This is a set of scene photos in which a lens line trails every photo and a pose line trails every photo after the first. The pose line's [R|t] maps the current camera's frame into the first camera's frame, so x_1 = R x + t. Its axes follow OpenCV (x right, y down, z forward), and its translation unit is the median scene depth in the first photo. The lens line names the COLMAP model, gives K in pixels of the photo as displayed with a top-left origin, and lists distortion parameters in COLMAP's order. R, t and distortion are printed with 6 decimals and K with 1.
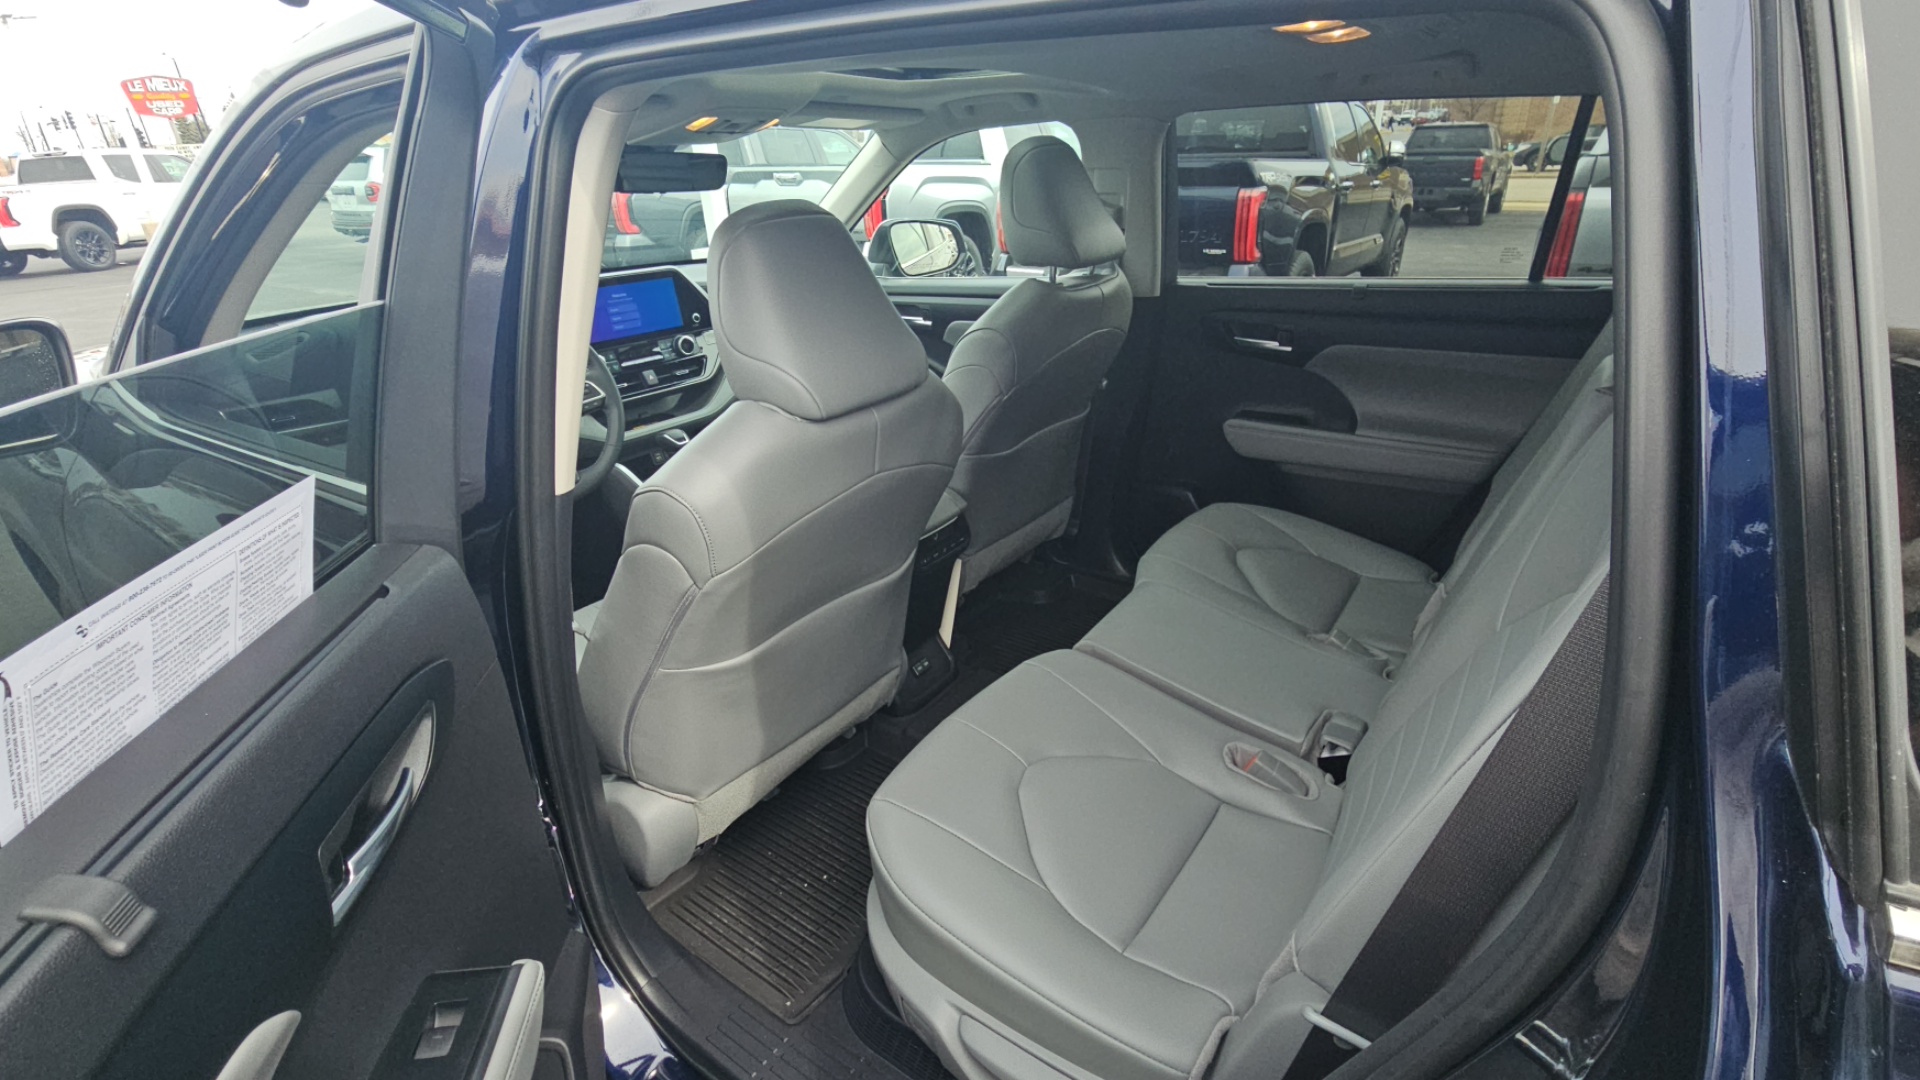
lens RADIAL K [[855.3, 0, 983.4], [0, 855.3, 541.6], [0, 0, 1]] dist [0.010676, -0.007988]
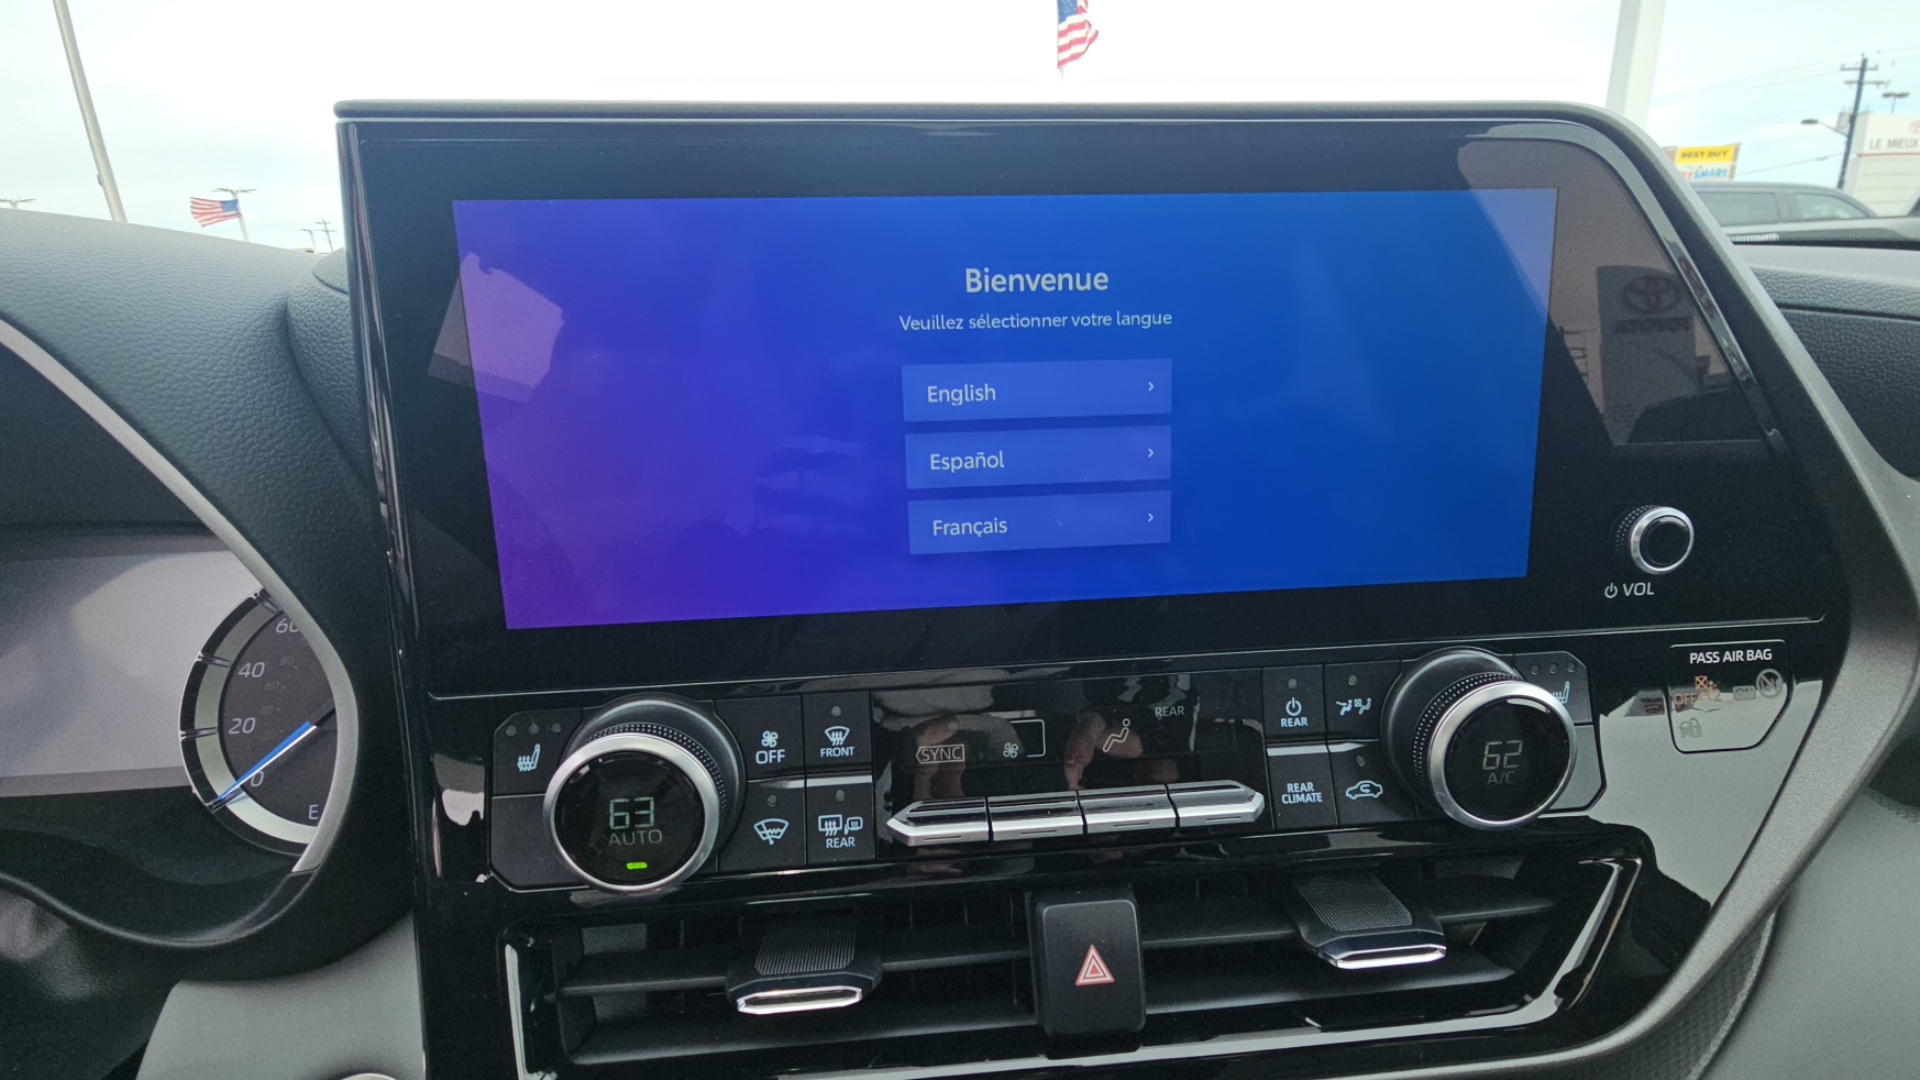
lens RADIAL K [[855.3, 0, 983.2], [0, 855.3, 546.2], [0, 0, 1]] dist [0.010676, -0.007988]
pose [[0.650580, 0.233480, -0.722657, -0.324292], [-0.311094, 0.949999, 0.026865, -0.244914], [0.692796, 0.207337, 0.690685, 0.891277]]
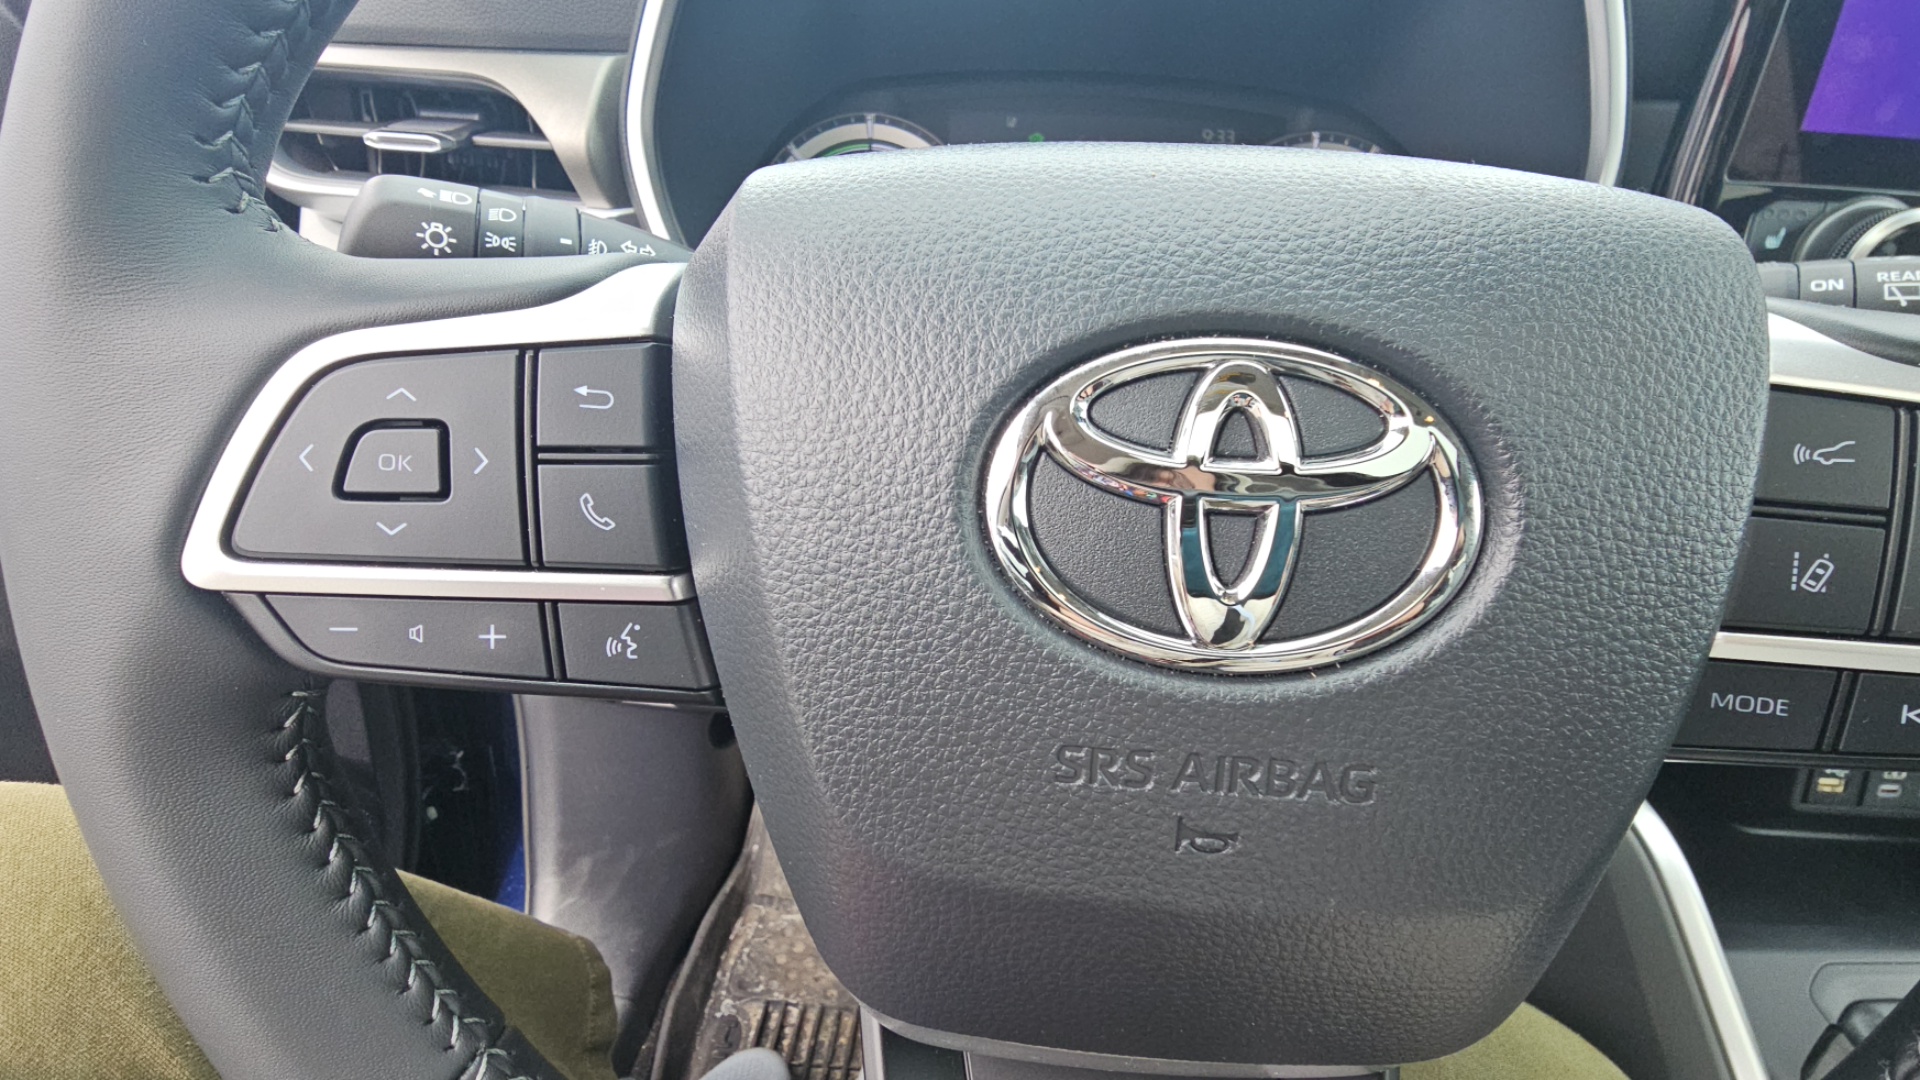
lens RADIAL K [[855.3, 0, 980.8], [0, 855.3, 546.9], [0, 0, 1]] dist [0.010676, -0.007988]
pose [[0.536471, 0.467888, -0.702339, -0.385195], [-0.394793, 0.874695, 0.281152, -0.131319], [0.745880, 0.126449, 0.653967, 0.731262]]
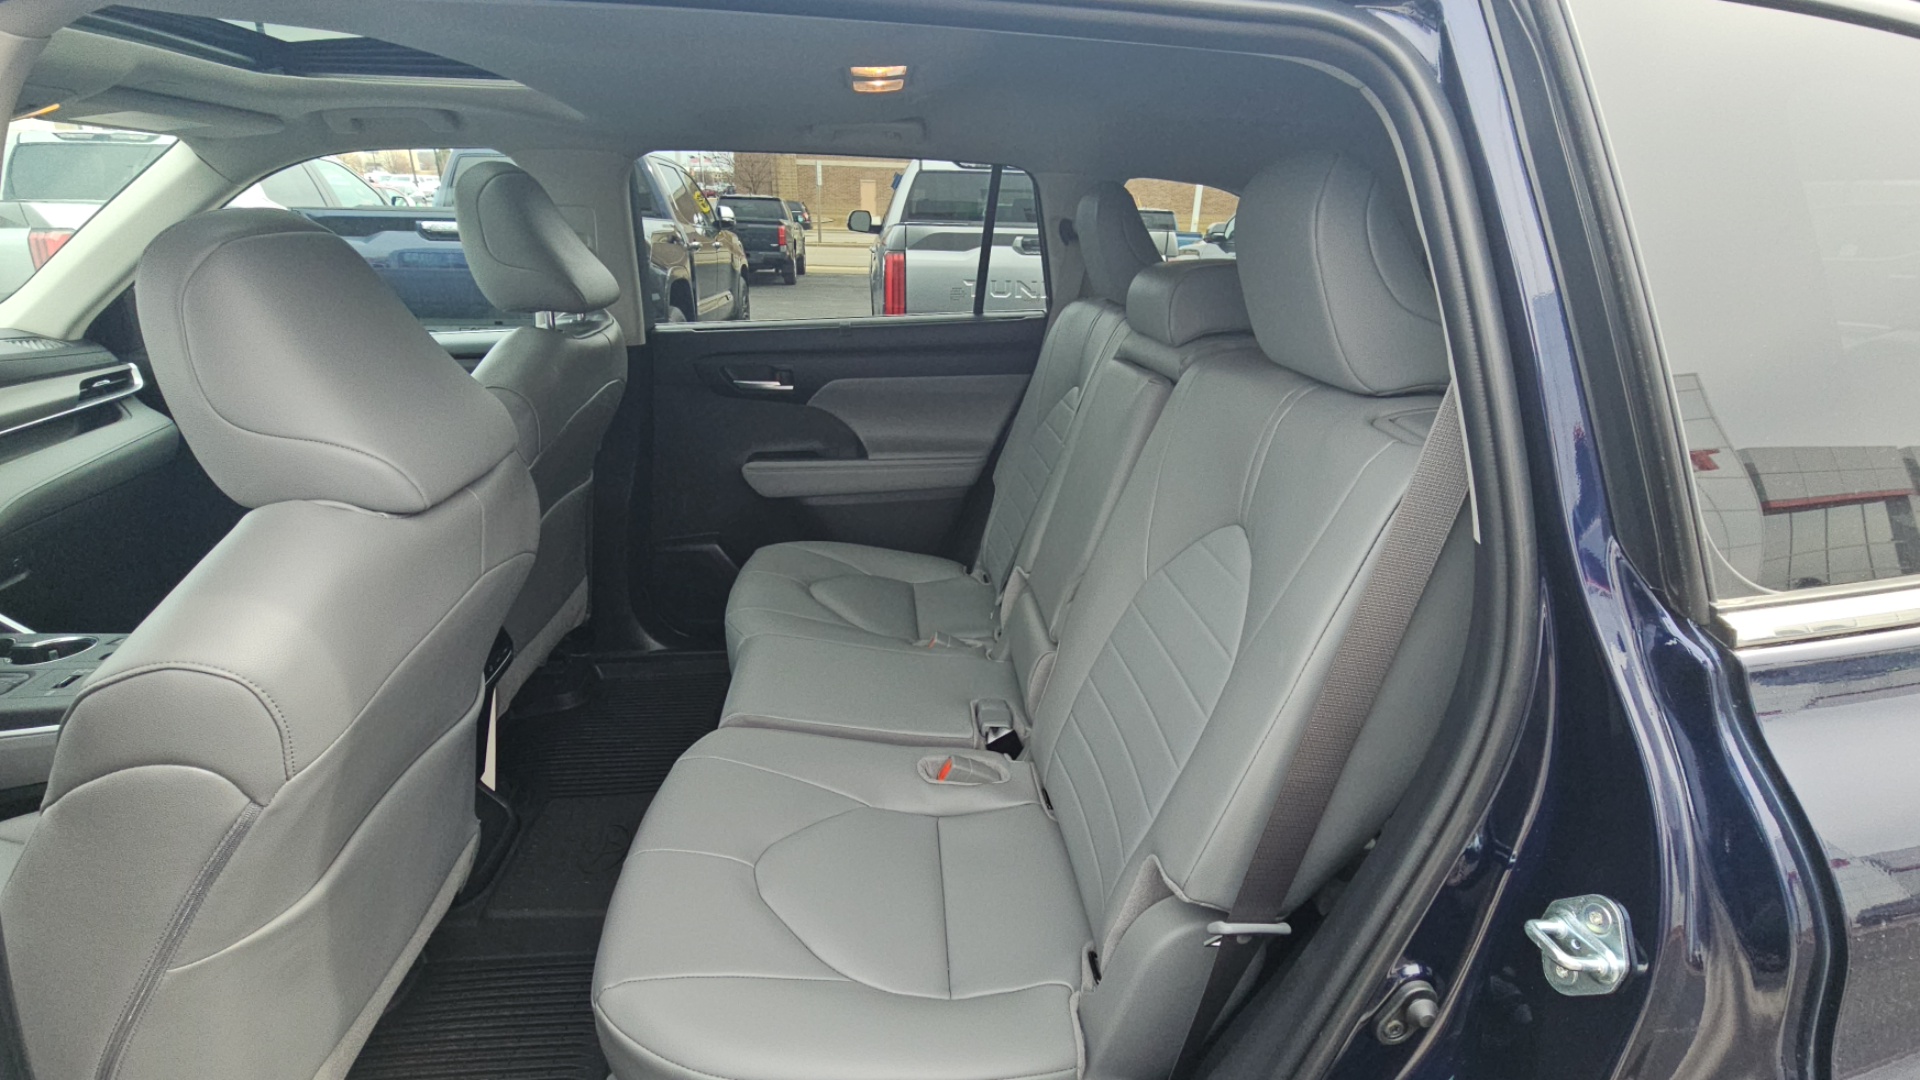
lens RADIAL K [[855.3, 0, 980.6], [0, 855.3, 544.6], [0, 0, 1]] dist [0.010676, -0.007988]
pose [[0.752114, -0.196020, 0.629206, -0.146484], [0.234618, 0.971832, 0.022311, -0.010828], [-0.615856, 0.130843, 0.776918, 0.081413]]
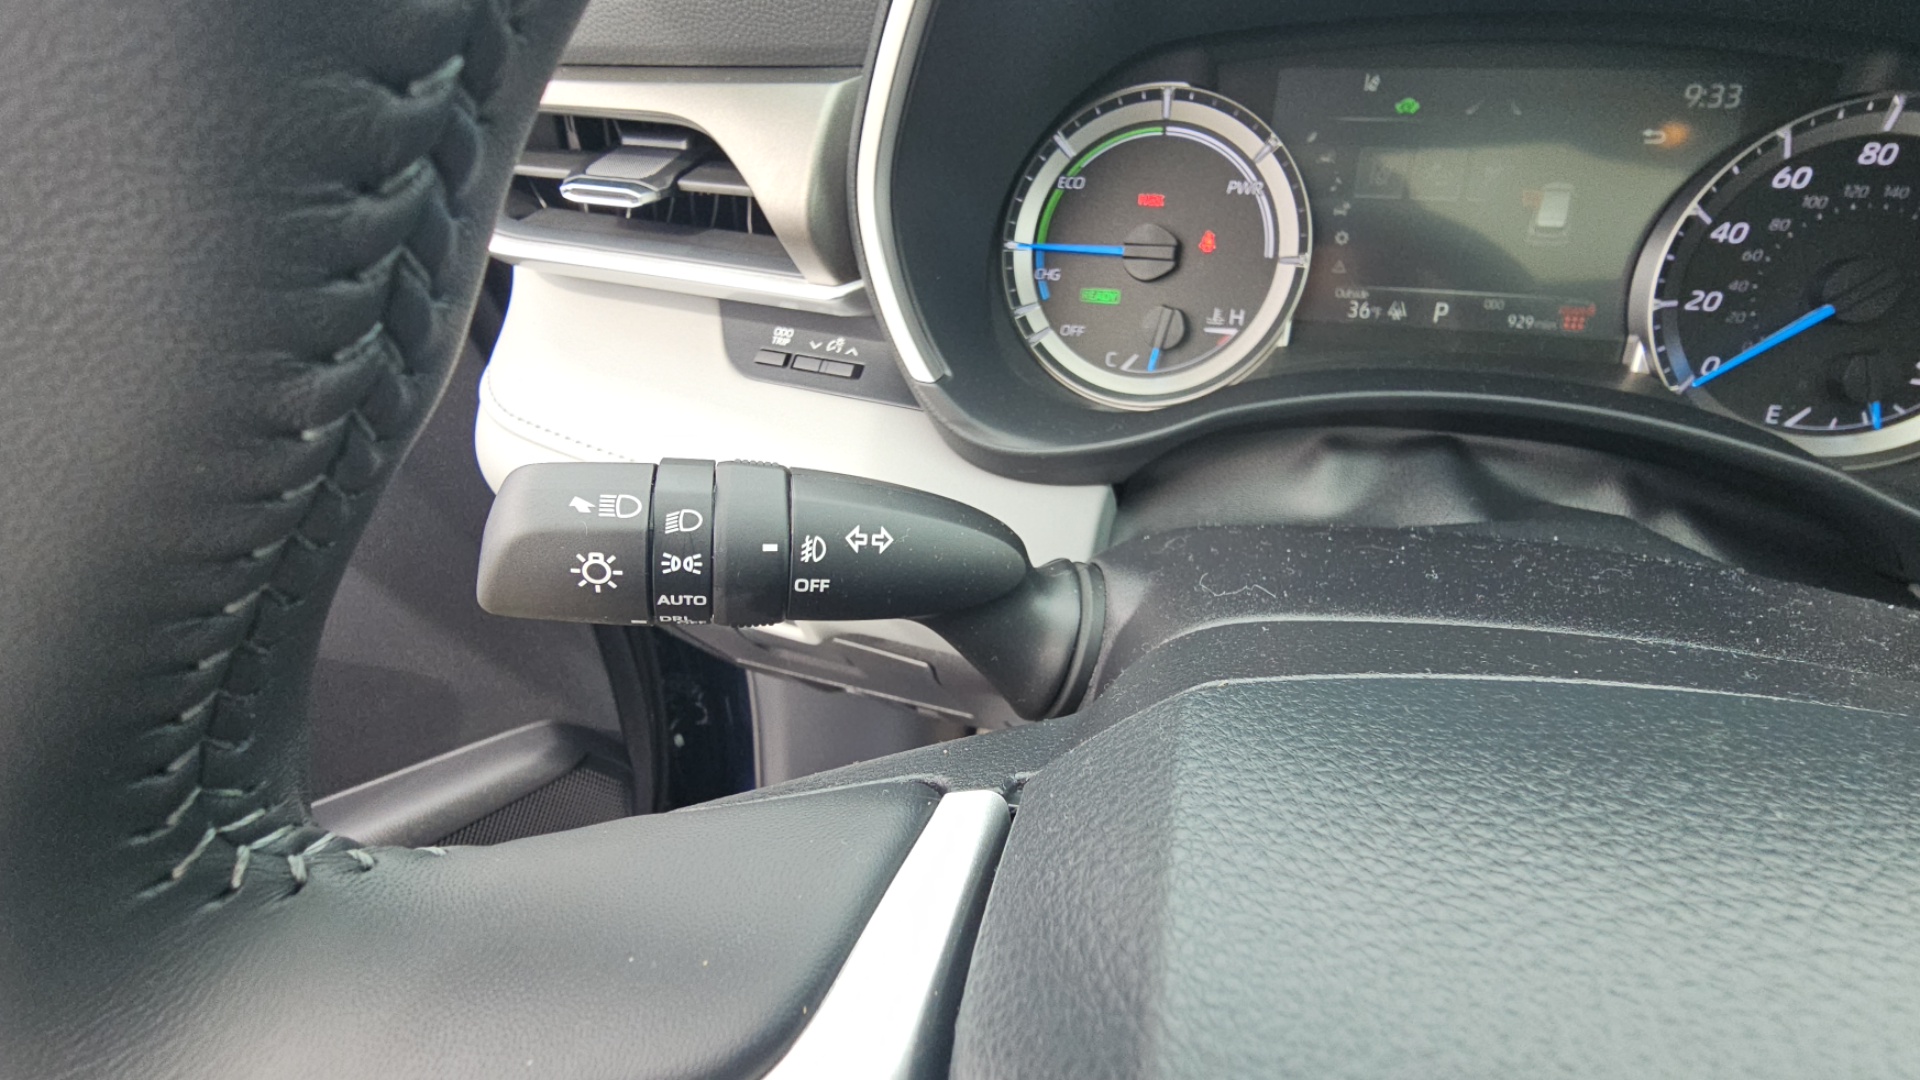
lens RADIAL K [[855.3, 0, 985.8], [0, 855.3, 536.3], [0, 0, 1]] dist [0.010676, -0.007988]
pose [[0.335343, 0.616750, -0.712155, -0.450683], [-0.349646, 0.783414, 0.513819, -0.159697], [0.874810, 0.076697, 0.478356, 0.739265]]
